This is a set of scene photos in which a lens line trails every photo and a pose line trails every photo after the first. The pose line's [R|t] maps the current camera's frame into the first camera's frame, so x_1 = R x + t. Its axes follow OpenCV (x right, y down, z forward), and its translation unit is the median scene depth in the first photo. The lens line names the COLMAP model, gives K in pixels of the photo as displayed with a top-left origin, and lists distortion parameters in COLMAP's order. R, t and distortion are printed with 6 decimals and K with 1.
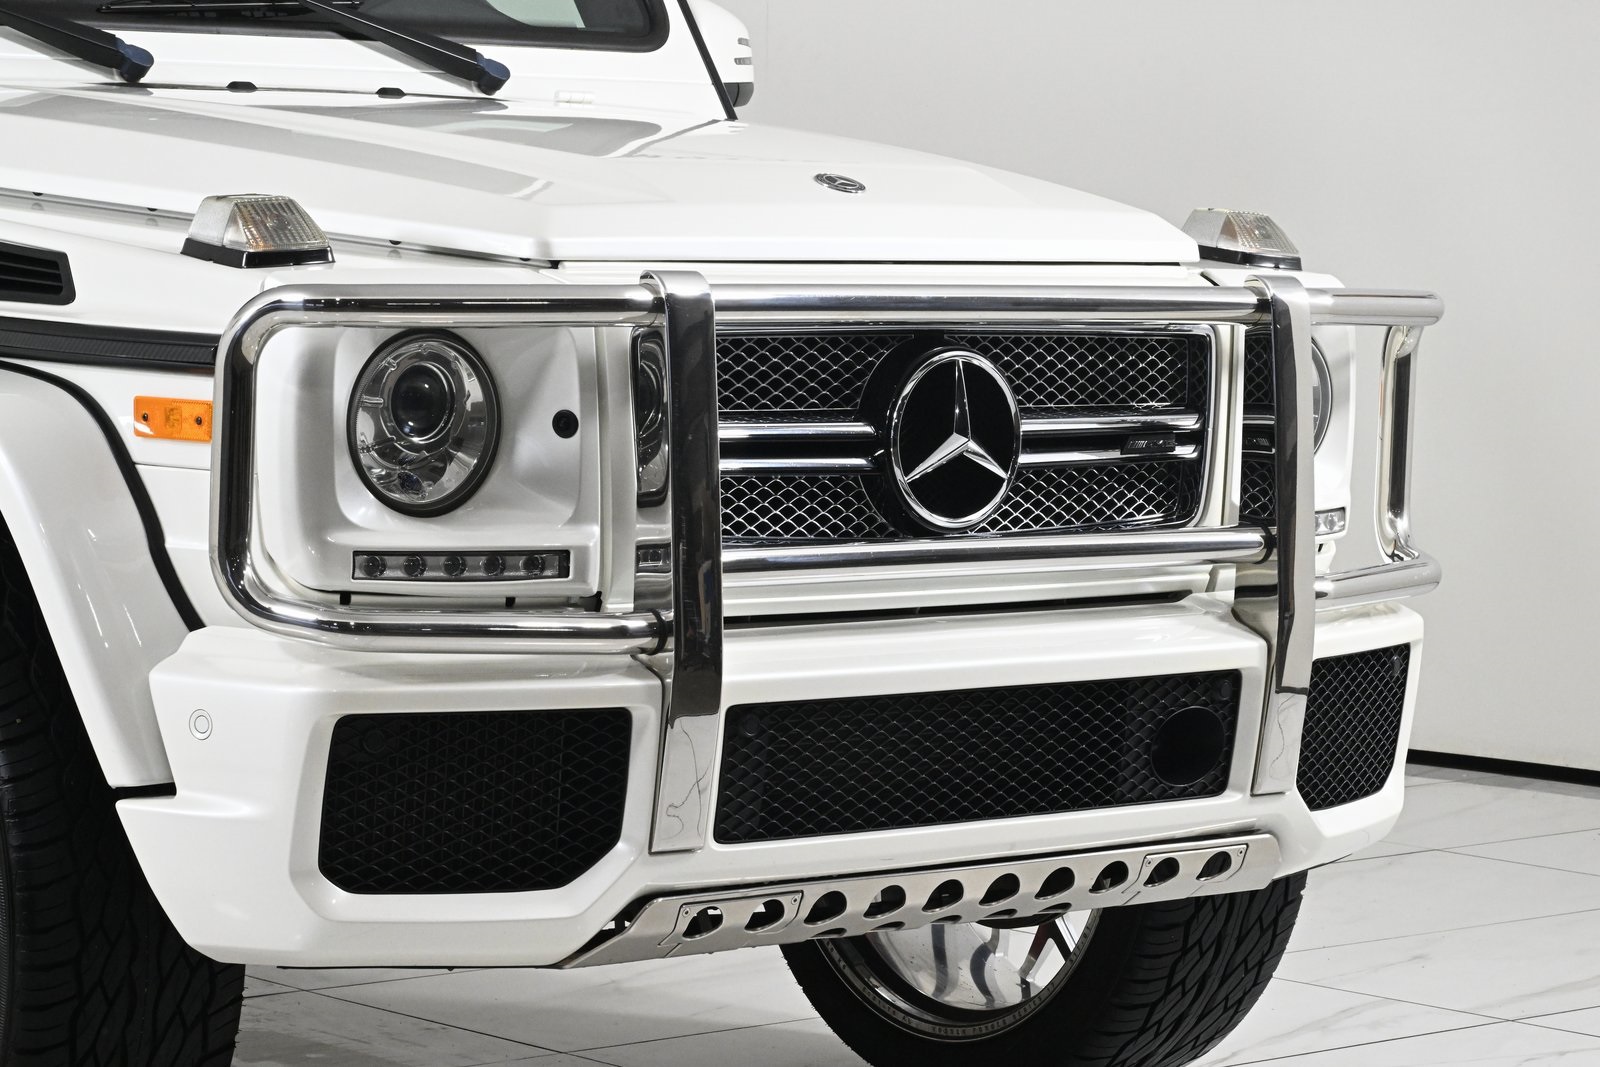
lens RADIAL K [[4724.3, 0, 795.1], [0, 4724.3, 536.9], [0, 0, 1]] dist [0.019303, 0.000000]
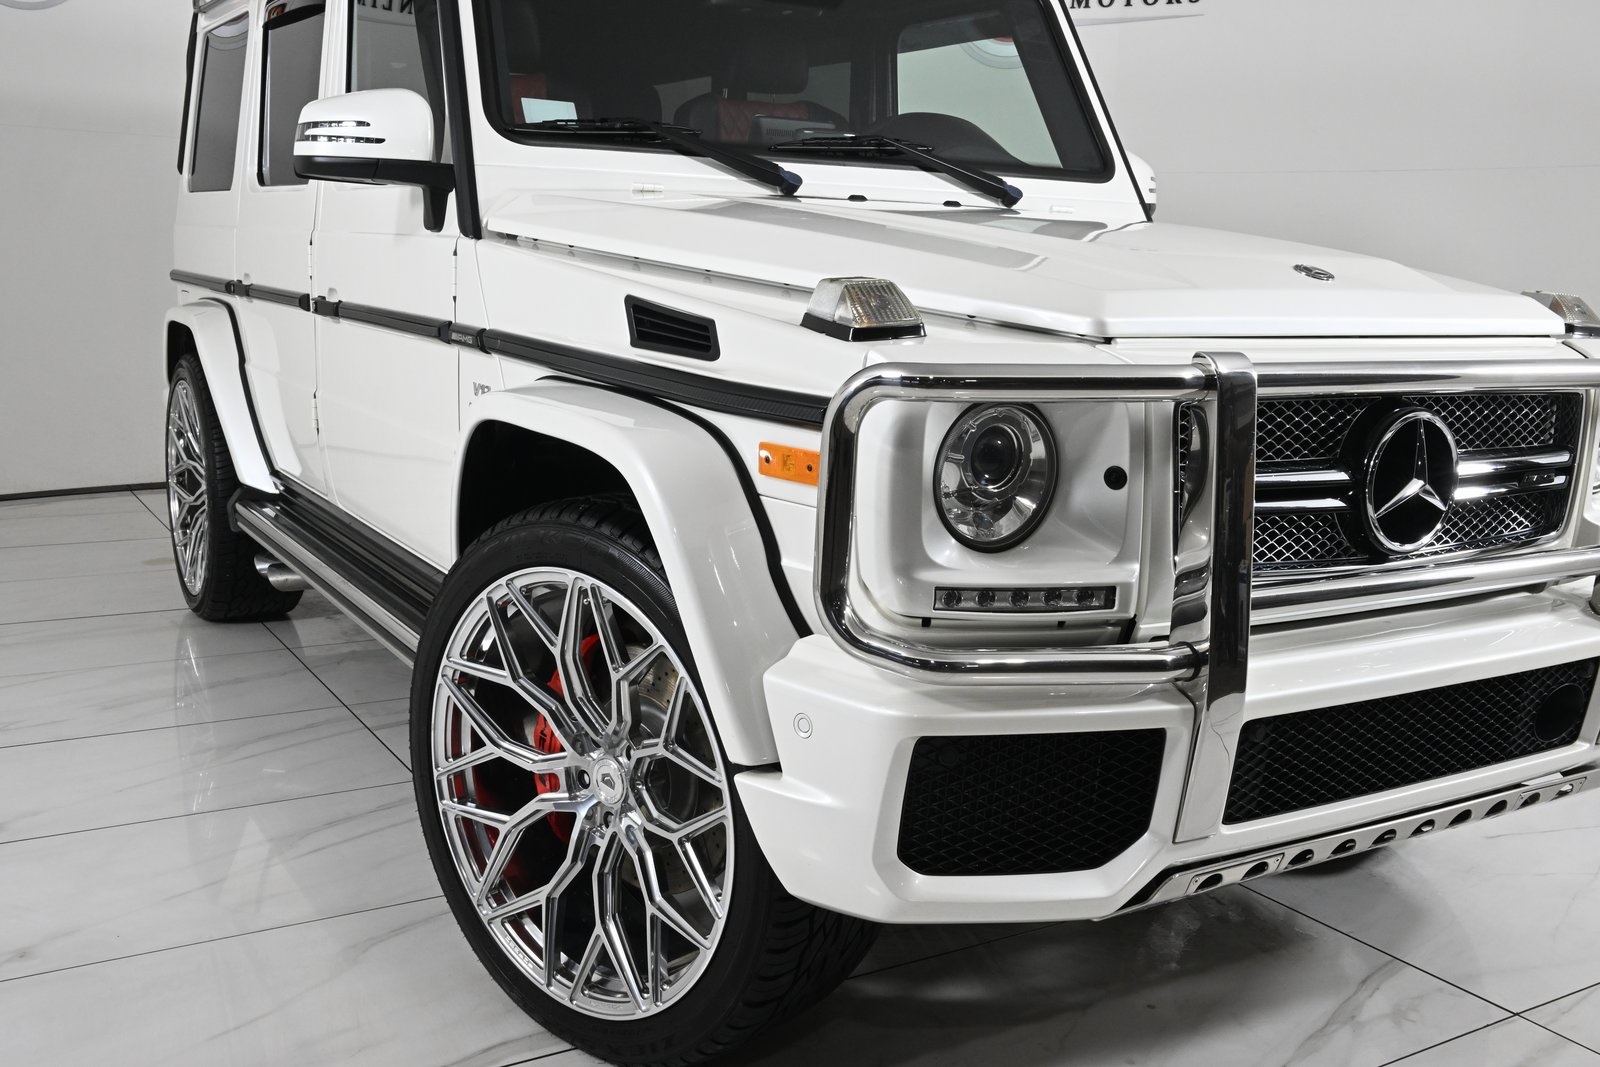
lens RADIAL K [[1549.6, 0, 793.2], [0, 1549.6, 532.7], [0, 0, 1]] dist [0.001138, 0.000000]
pose [[0.987081, 0.042846, -0.154384, -0.064335], [-0.026462, 0.993944, 0.106654, -0.047044], [0.158019, -0.101191, 0.982237, 0.572260]]
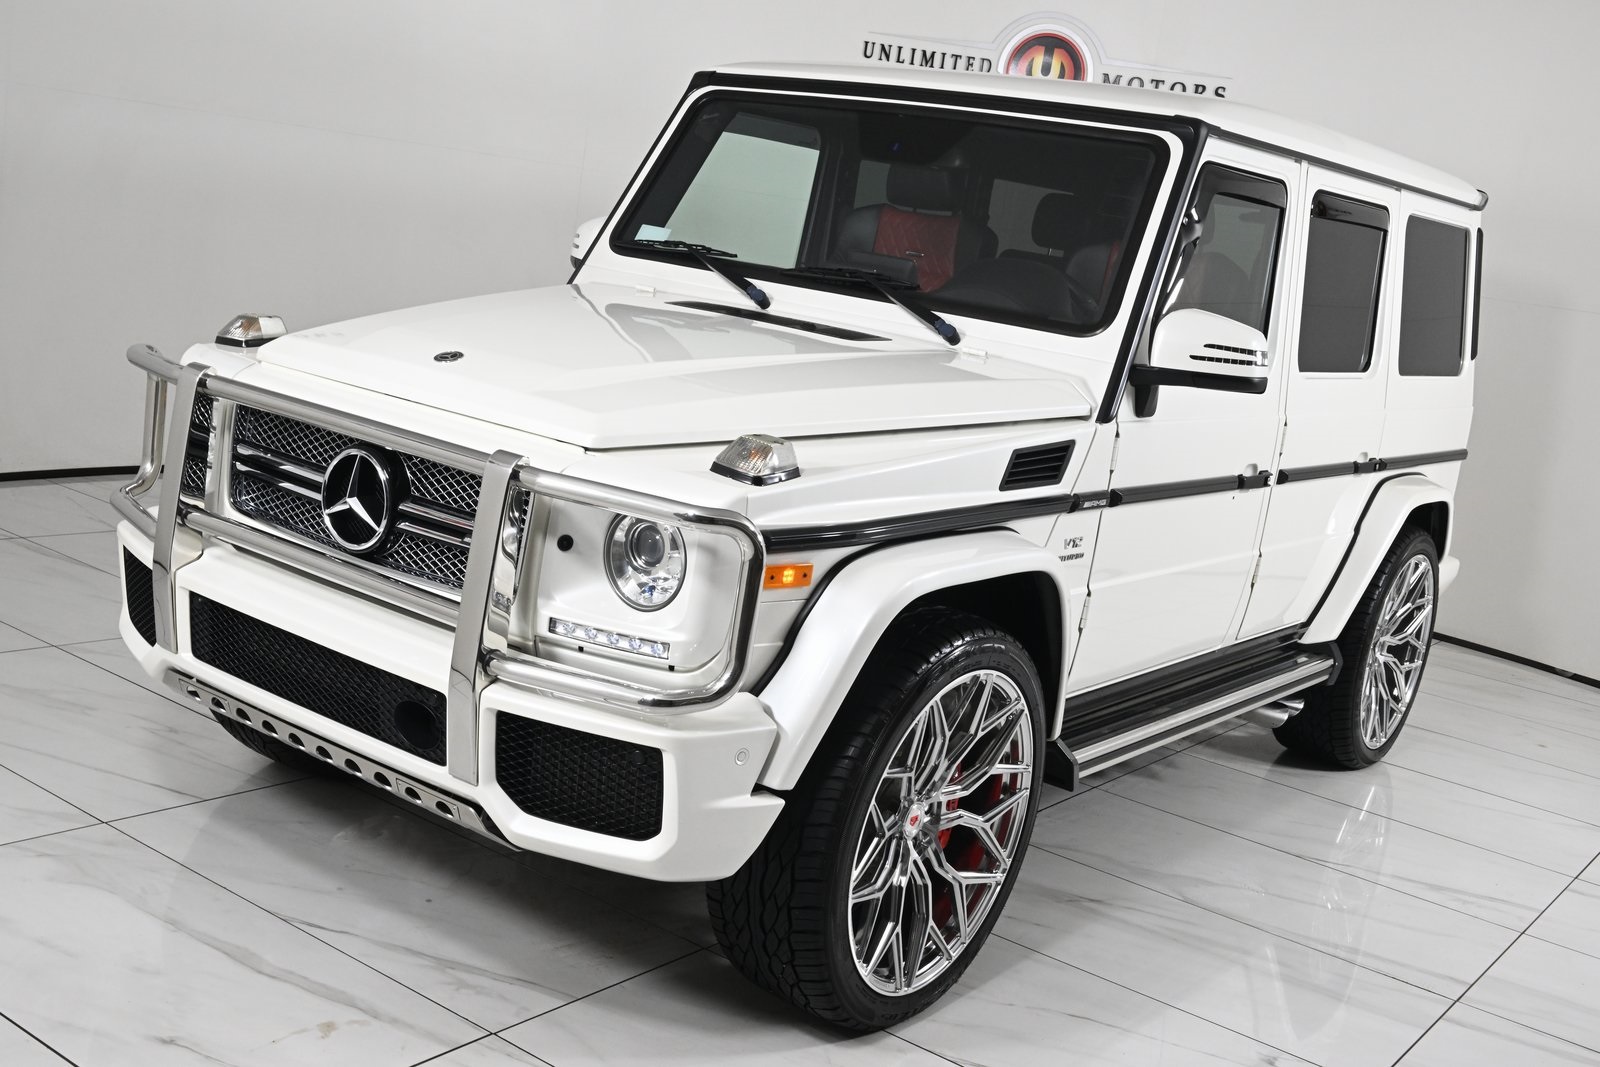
lens RADIAL K [[1726.0, 0, 785.0], [0, 1726.0, 542.2], [0, 0, 1]] dist [0.003236, 0.000000]
pose [[0.240146, 0.197824, -0.950366, 0.684847], [-0.209587, 0.966491, 0.148220, -0.133796], [0.947841, 0.163590, 0.273561, 0.984743]]
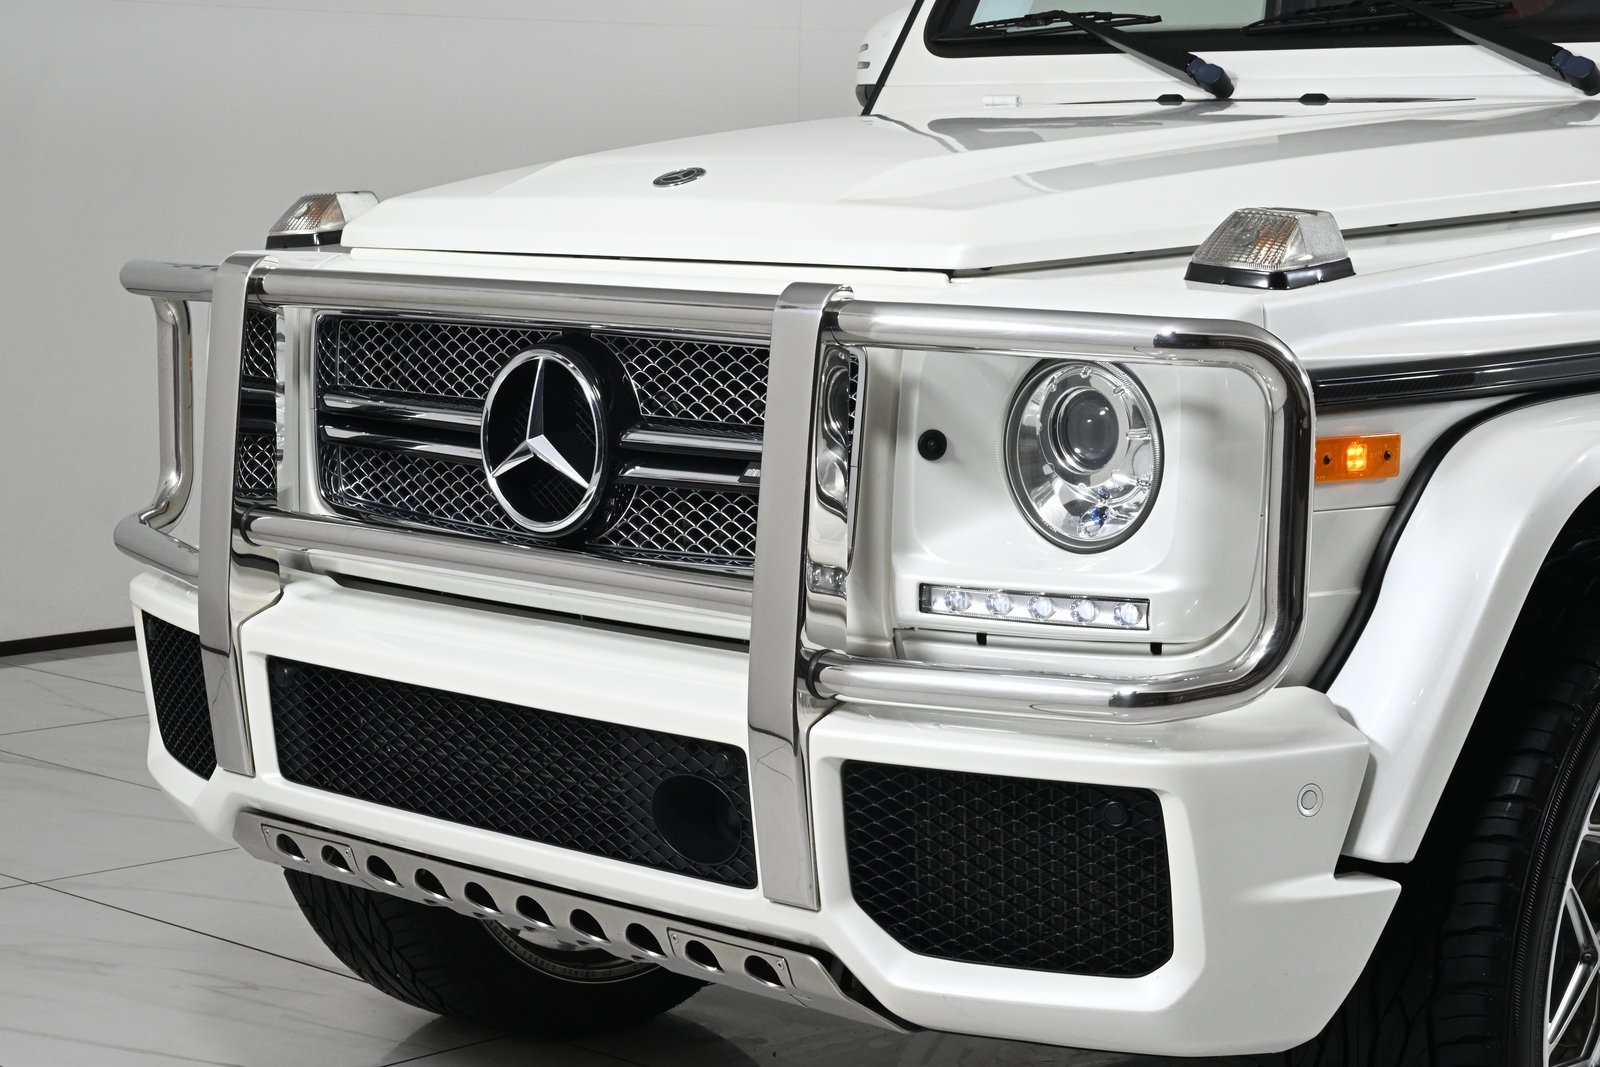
lens RADIAL K [[3096.9, 0, 795.8], [0, 3096.9, 544.9], [0, 0, 1]] dist [0.016881, 0.000000]
pose [[0.118020, 0.103603, -0.987592, 0.670249], [-0.083397, 0.992063, 0.094106, -0.063573], [0.989503, 0.071256, 0.125723, 0.979313]]
